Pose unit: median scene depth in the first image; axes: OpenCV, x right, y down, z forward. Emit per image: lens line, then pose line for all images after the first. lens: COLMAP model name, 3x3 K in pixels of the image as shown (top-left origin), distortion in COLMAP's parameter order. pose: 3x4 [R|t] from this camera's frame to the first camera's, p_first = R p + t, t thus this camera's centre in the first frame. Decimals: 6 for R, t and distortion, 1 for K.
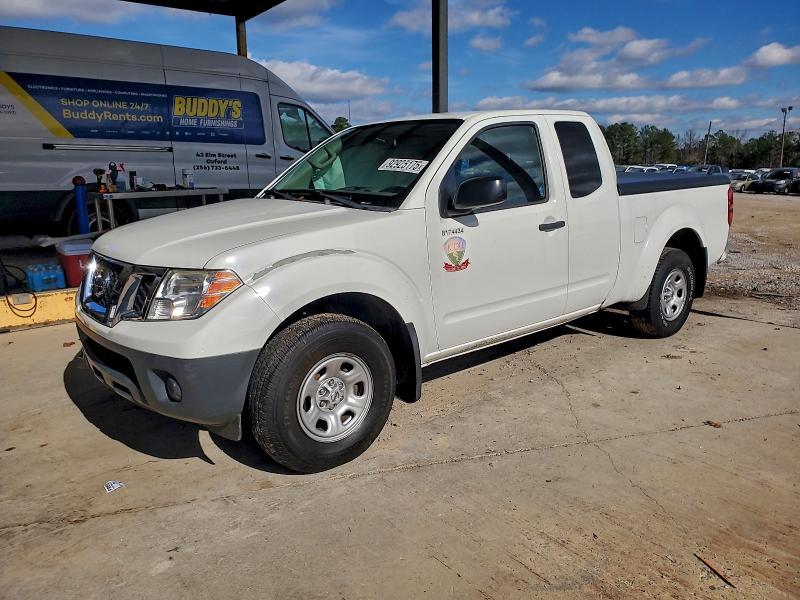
lens RADIAL K [[632.5, 0, 400.0], [0, 632.5, 300.0], [0, 0, 1]] dist [0.013138, 0.005837]
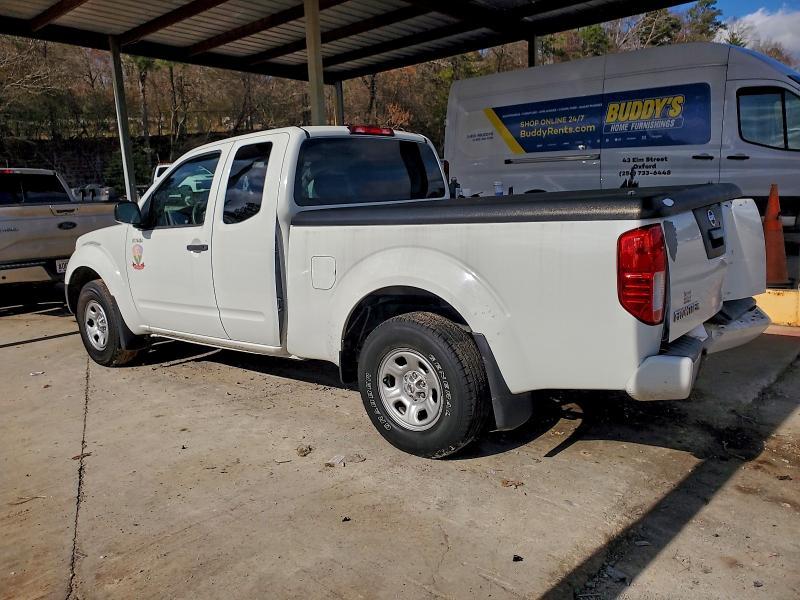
lens RADIAL K [[633.0, 0, 400.0], [0, 633.0, 300.0], [0, 0, 1]] dist [0.006815, 0.004220]
pose [[0.174105, 0.181402, -0.967874, 0.645492], [-0.166621, 0.974140, 0.152604, -0.120215], [0.970528, 0.134699, 0.199828, 0.539175]]
